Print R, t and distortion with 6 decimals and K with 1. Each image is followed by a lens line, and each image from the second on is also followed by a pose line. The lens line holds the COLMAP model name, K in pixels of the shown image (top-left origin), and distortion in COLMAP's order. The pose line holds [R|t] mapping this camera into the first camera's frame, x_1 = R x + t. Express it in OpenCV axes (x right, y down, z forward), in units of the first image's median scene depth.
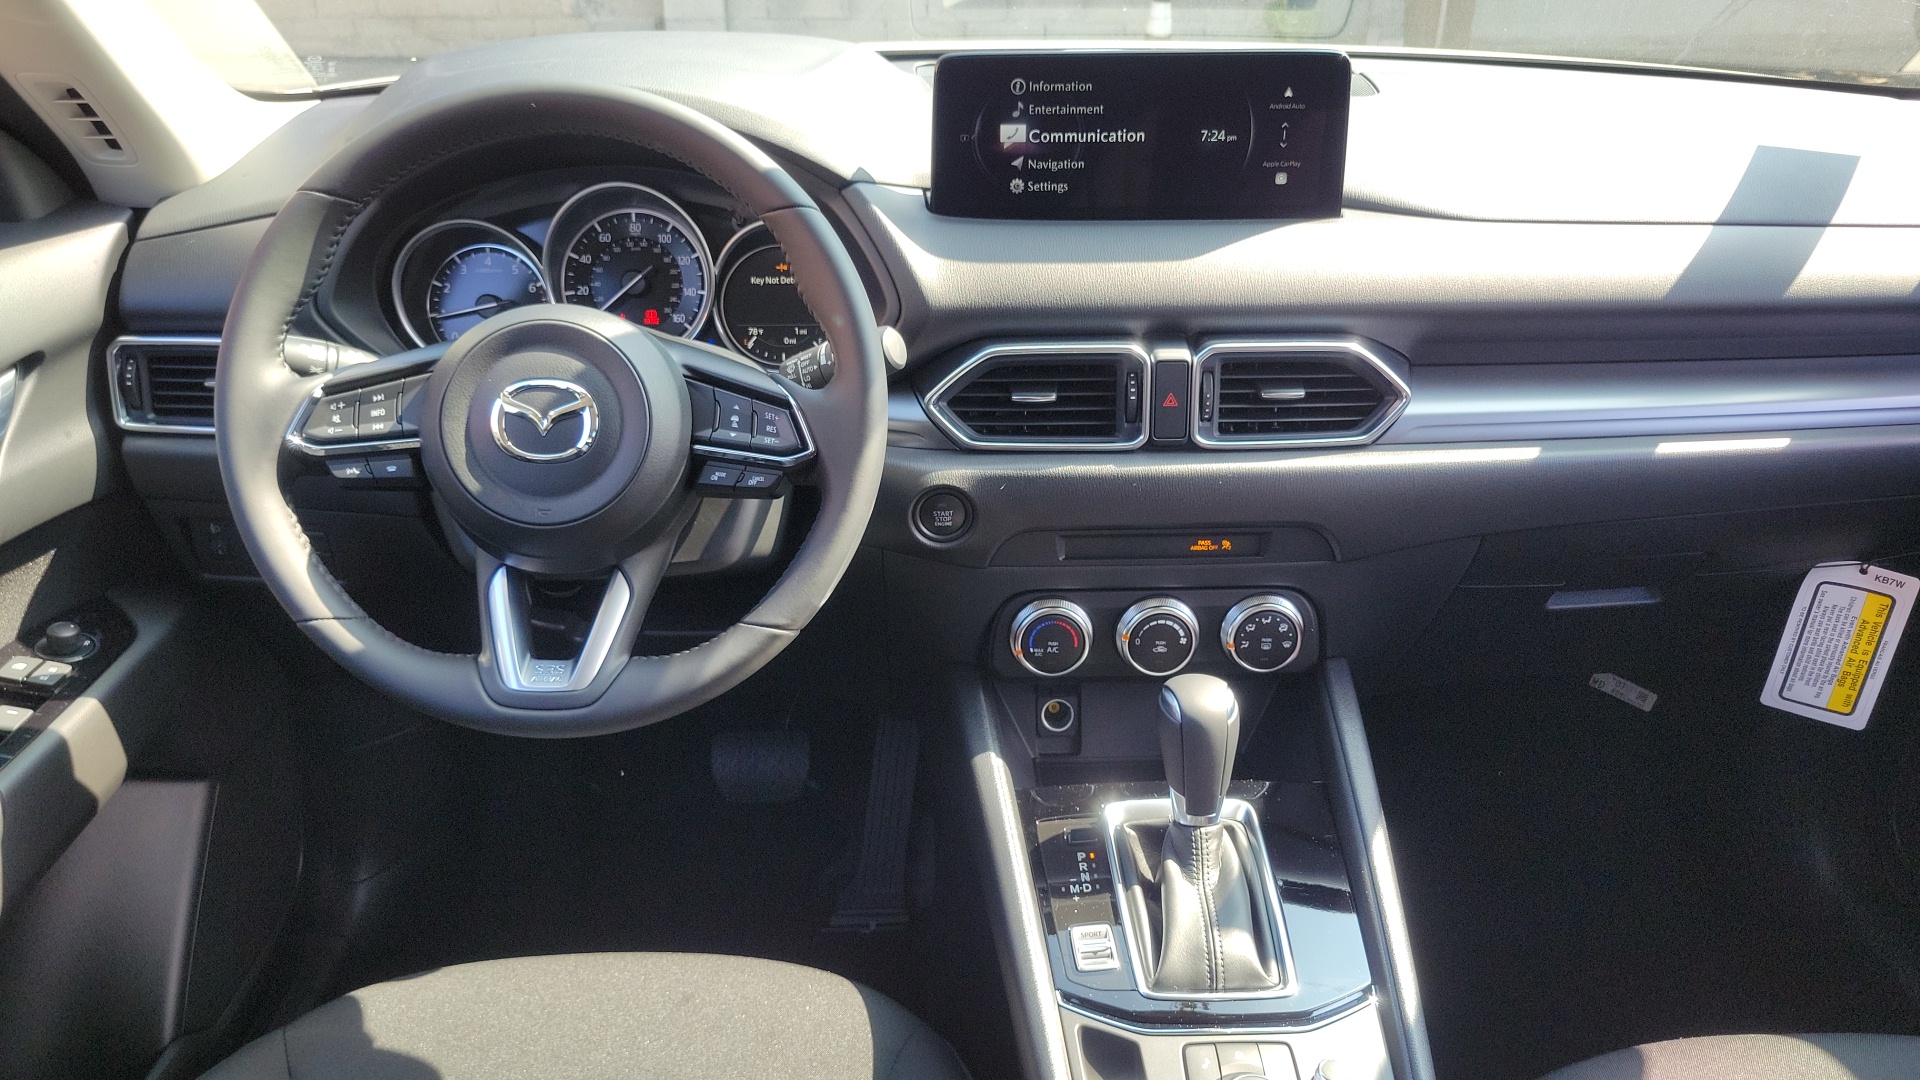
lens RADIAL K [[1461.9, 0, 977.9], [0, 1461.9, 557.2], [0, 0, 1]] dist [0.035119, -0.024579]
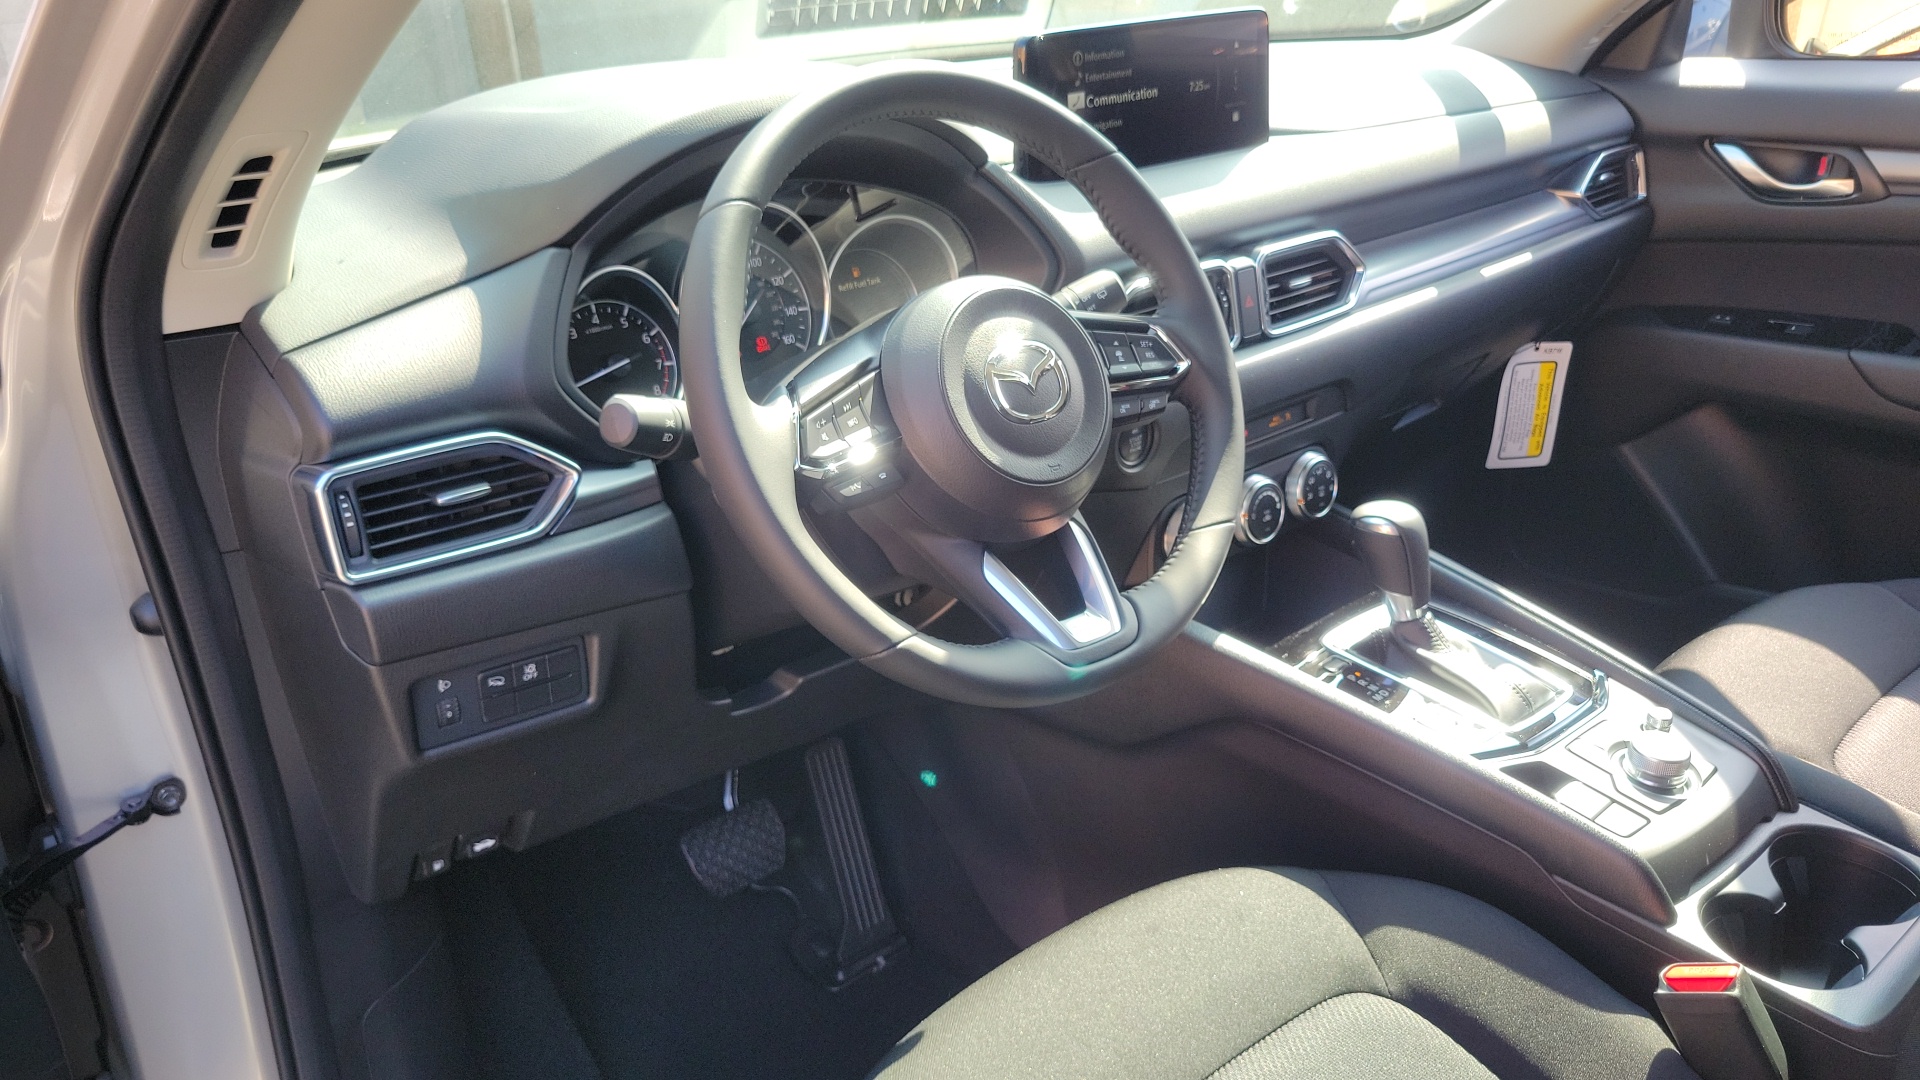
lens RADIAL K [[1462.0, 0, 973.5], [0, 1462.0, 542.0], [0, 0, 1]] dist [0.028866, 0.001998]
pose [[0.779084, -0.275467, 0.563157, -0.761351], [0.322677, 0.946365, 0.016513, -0.014492], [-0.537501, 0.168853, 0.826185, 0.175293]]
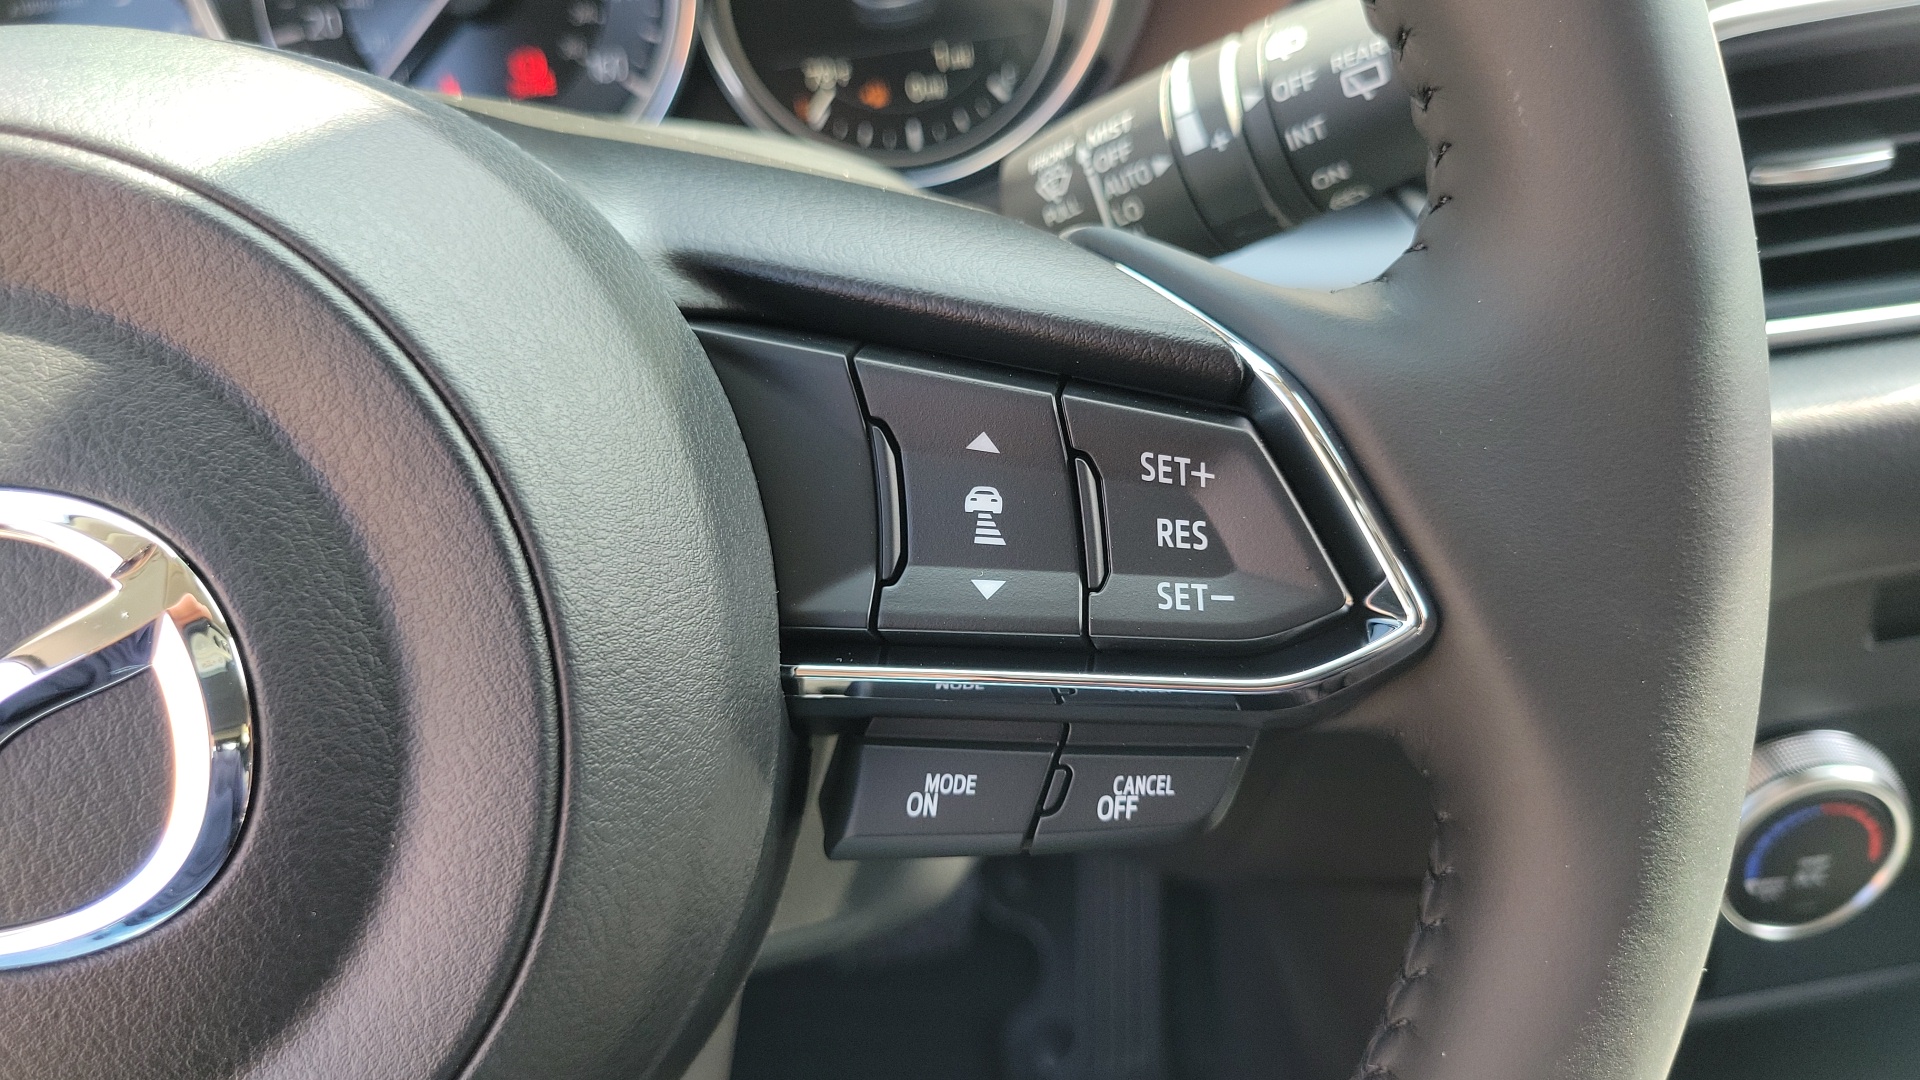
lens RADIAL K [[1520.7, 0, 975.8], [0, 1520.7, 531.2], [0, 0, 1]] dist [-0.008373, -0.000375]
pose [[0.990770, -0.135428, -0.005865, -0.143404], [0.134889, 0.980700, 0.141539, -0.103357], [-0.013416, -0.141023, 0.989915, 0.688199]]
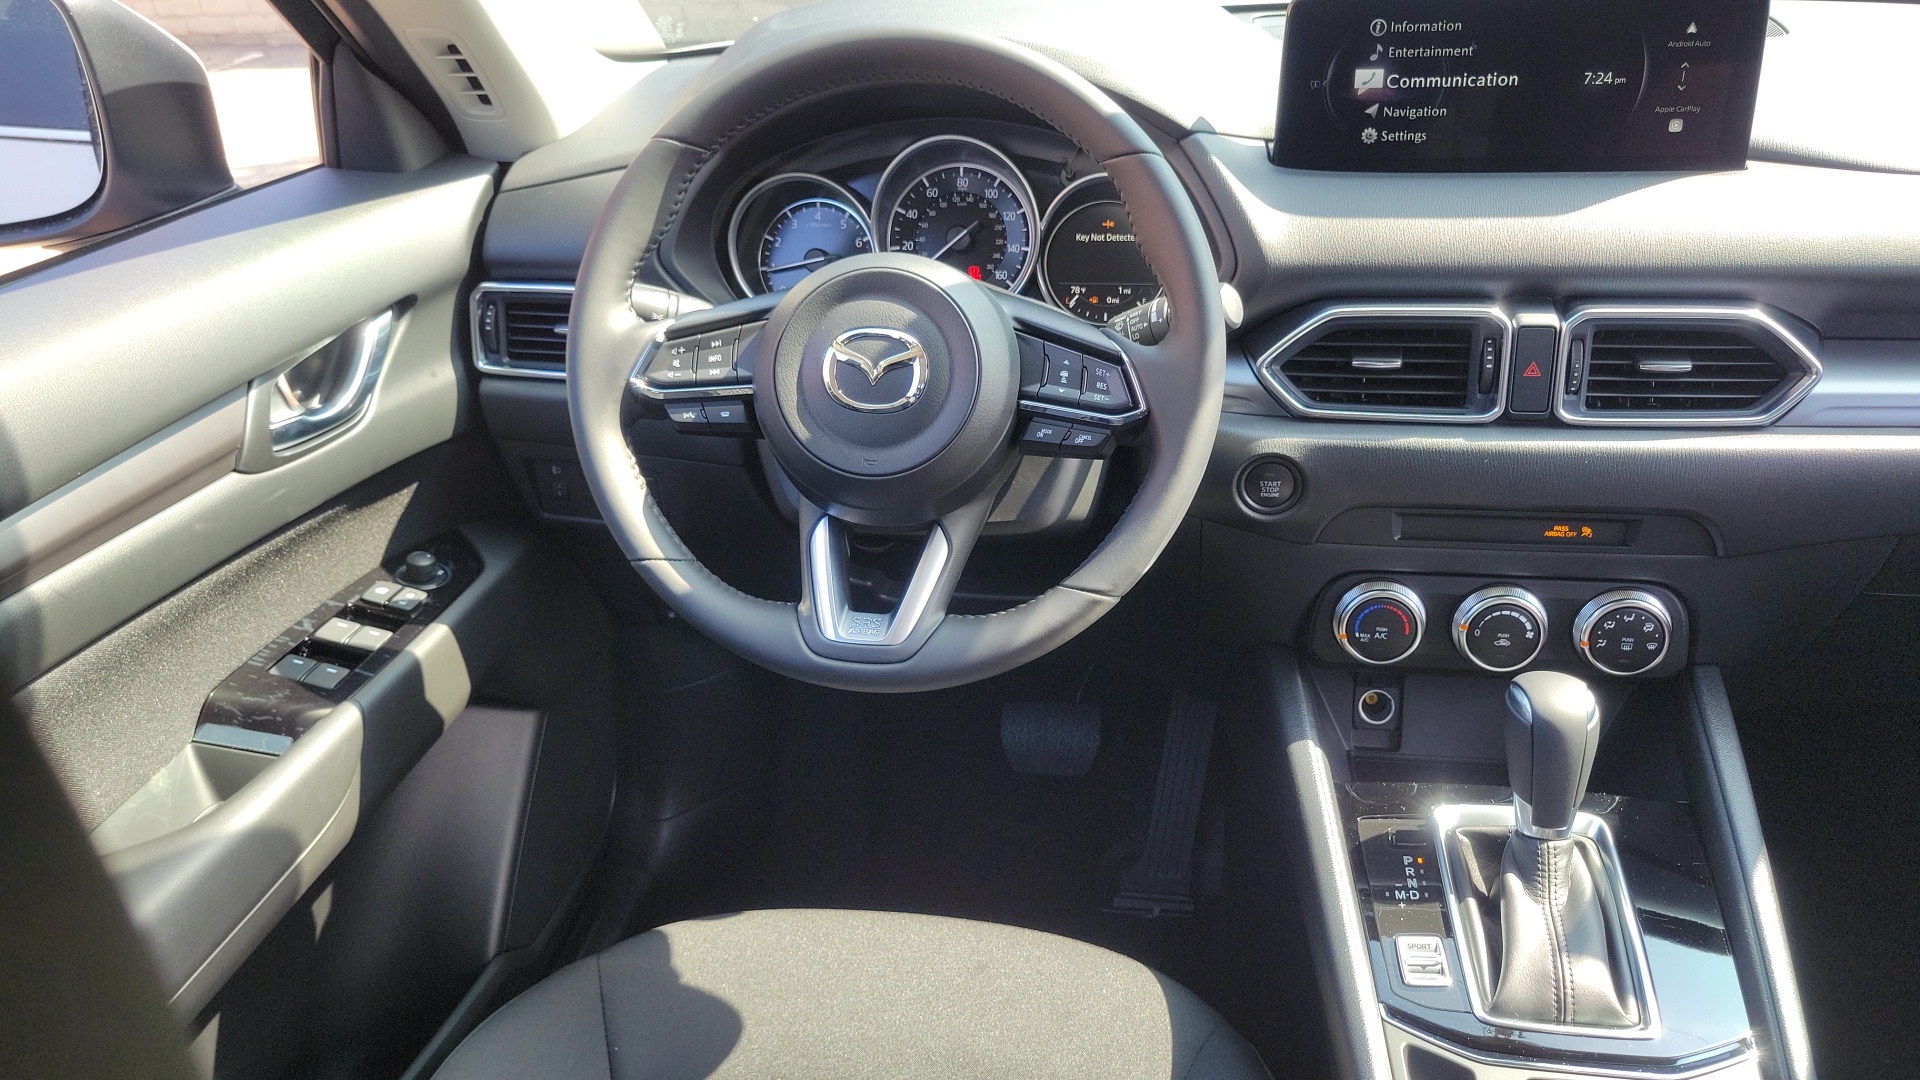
lens RADIAL K [[1462.0, 0, 973.5], [0, 1462.0, 542.0], [0, 0, 1]] dist [0.028866, 0.001998]
pose [[0.981382, 0.049273, -0.185637, -0.034892], [-0.048724, 0.998784, 0.007517, 0.009812], [0.185781, 0.001668, 0.982590, 0.037825]]
